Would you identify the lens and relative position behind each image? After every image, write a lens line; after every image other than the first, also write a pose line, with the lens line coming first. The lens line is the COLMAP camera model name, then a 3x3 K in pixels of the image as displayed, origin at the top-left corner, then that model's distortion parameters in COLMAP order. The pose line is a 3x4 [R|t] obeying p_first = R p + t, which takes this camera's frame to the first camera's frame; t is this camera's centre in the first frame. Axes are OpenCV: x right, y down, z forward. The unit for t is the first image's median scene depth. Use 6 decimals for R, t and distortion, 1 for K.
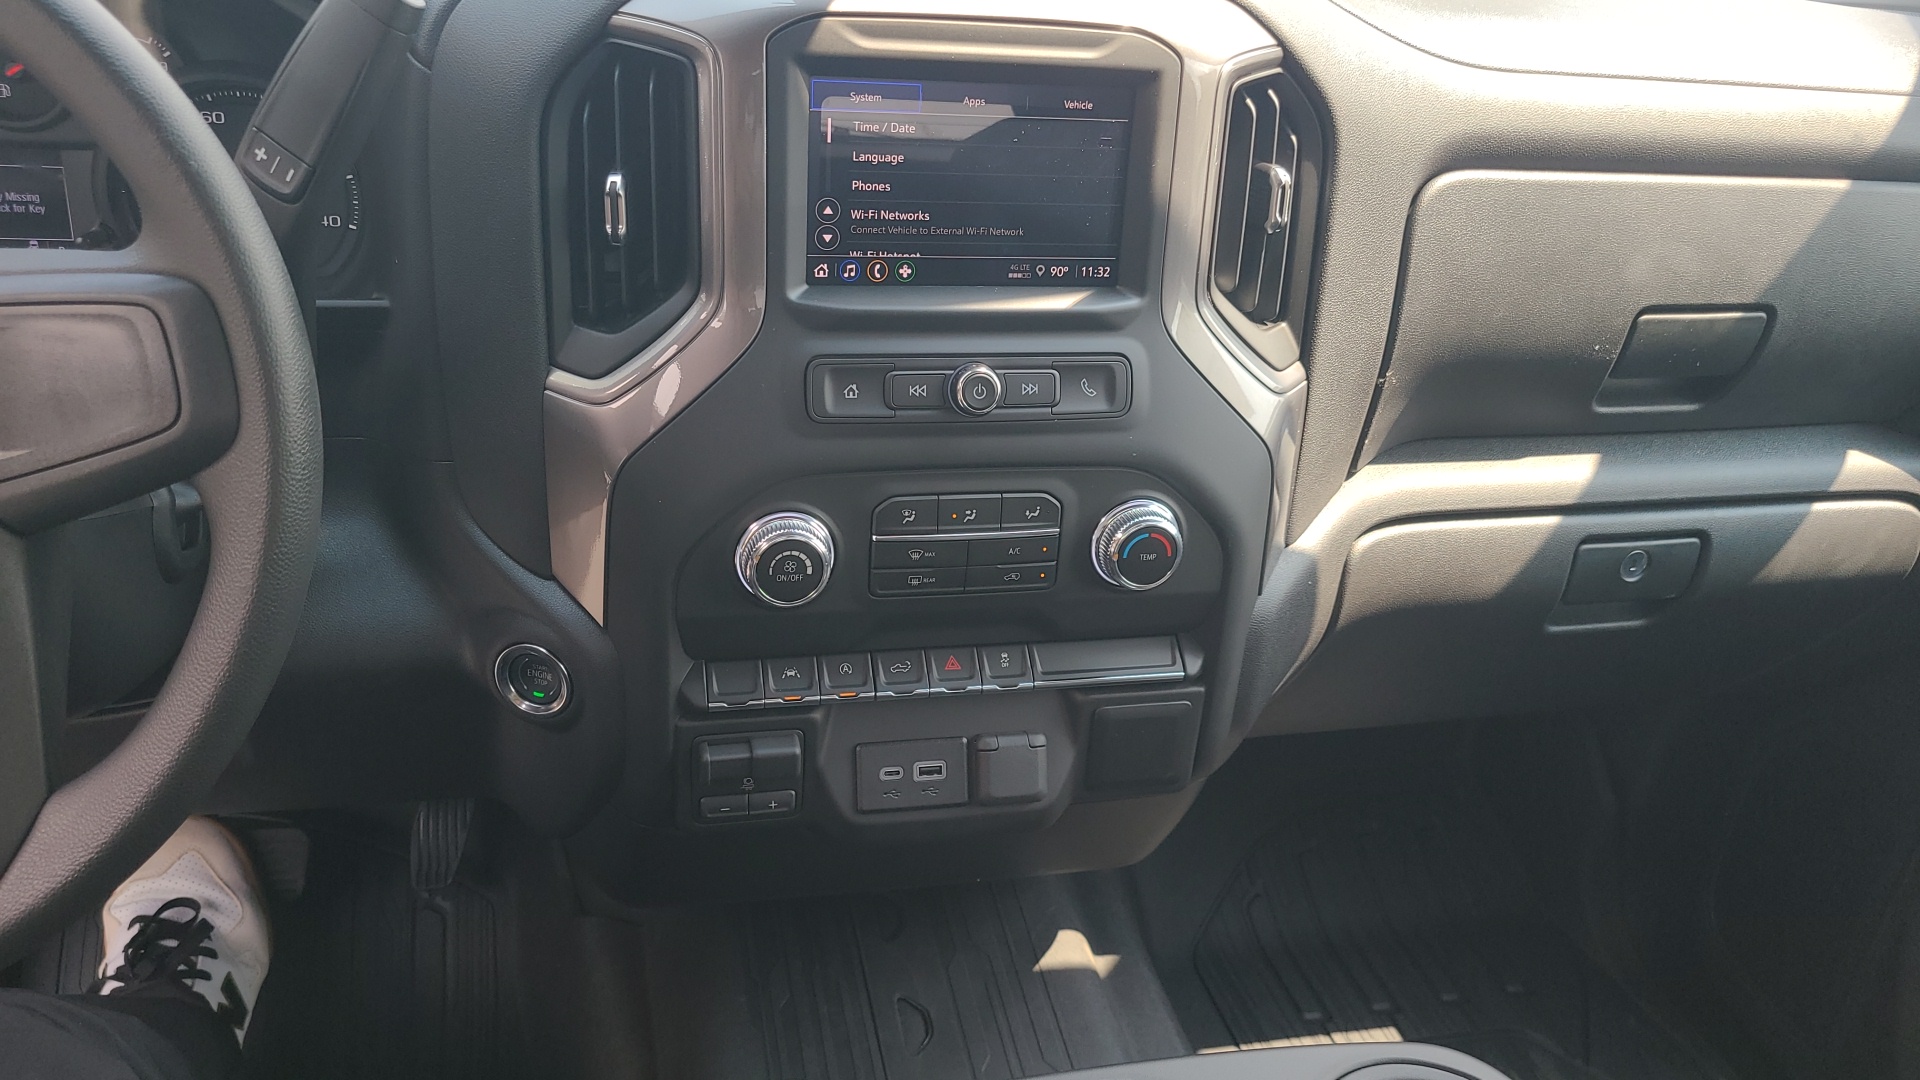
lens RADIAL K [[1460.5, 0, 962.3], [0, 1460.5, 556.5], [0, 0, 1]] dist [0.049367, -0.033726]
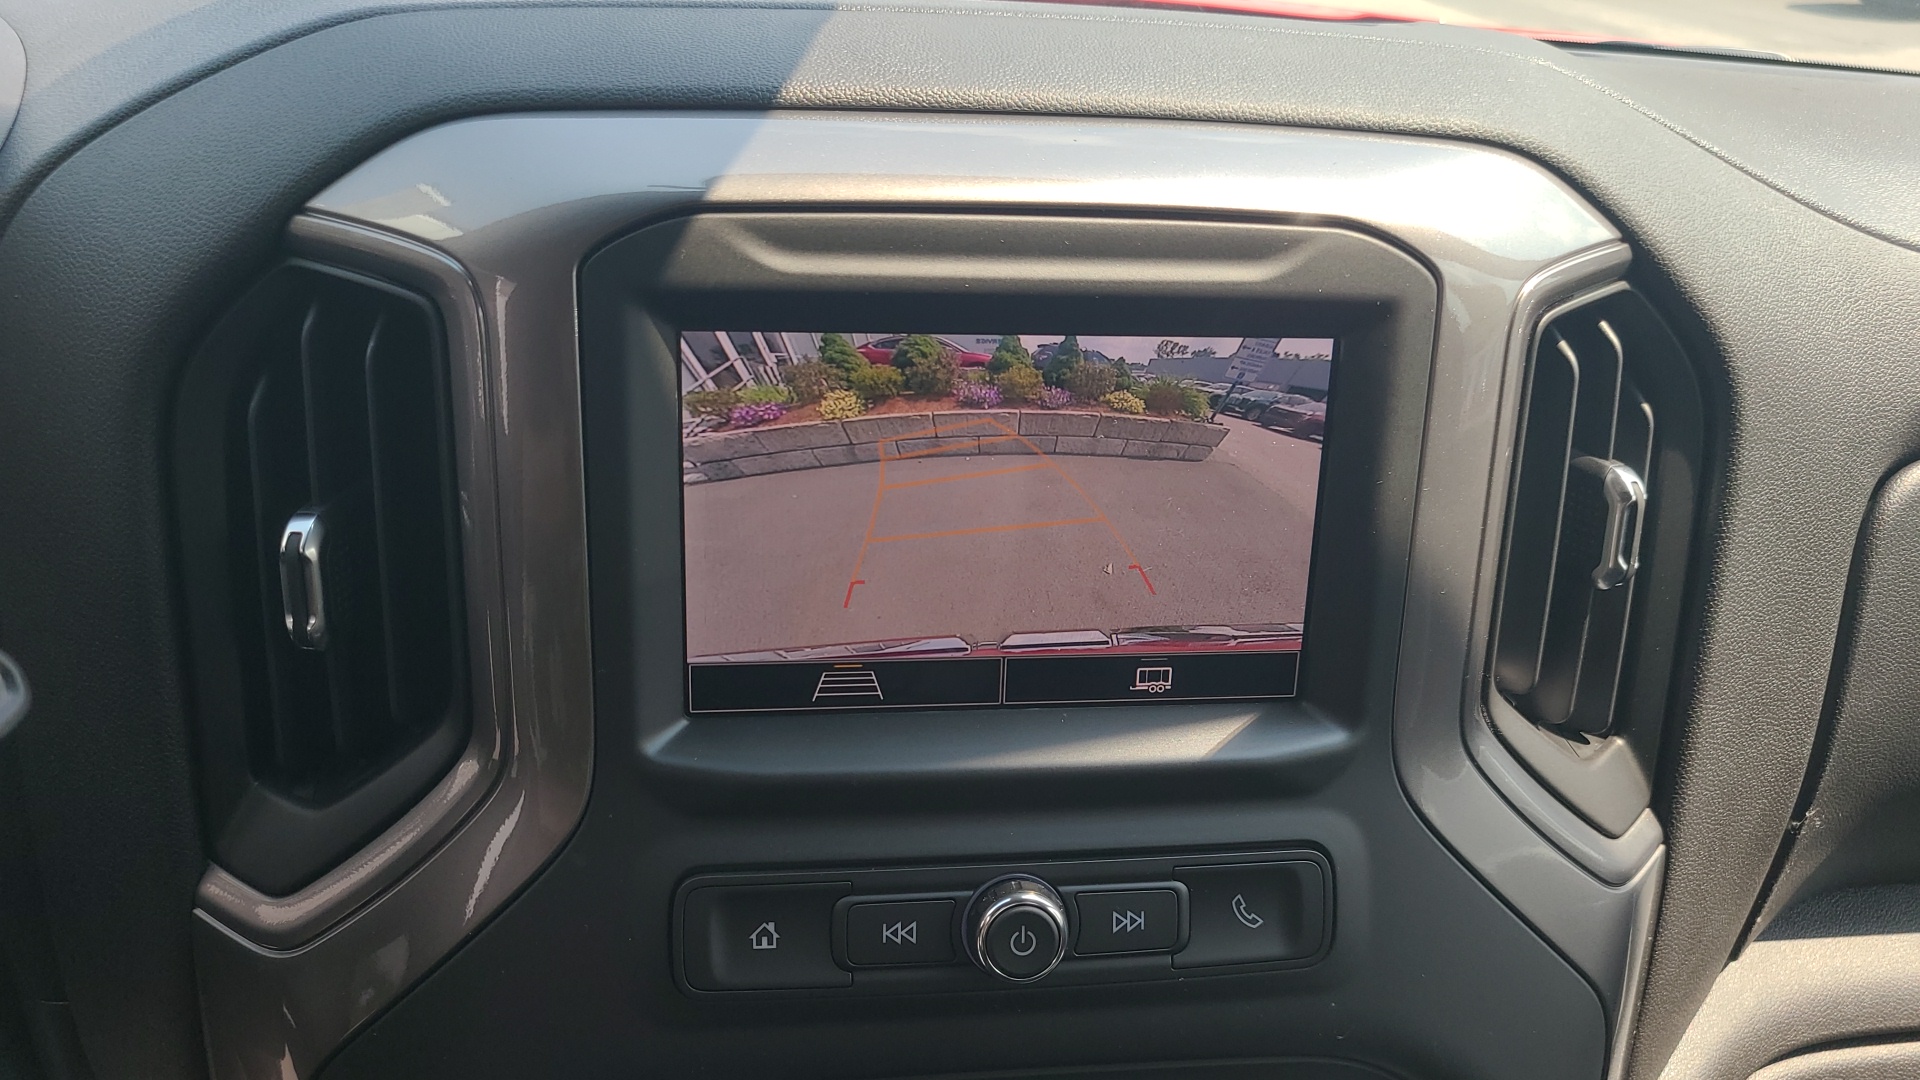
lens RADIAL K [[1460.5, 0, 978.0], [0, 1460.5, 581.5], [0, 0, 1]] dist [0.049367, -0.033726]
pose [[0.994813, 0.011098, -0.101115, 0.043099], [-0.018147, 0.997447, -0.069062, -0.189329], [0.100090, 0.070538, 0.992475, 0.474945]]
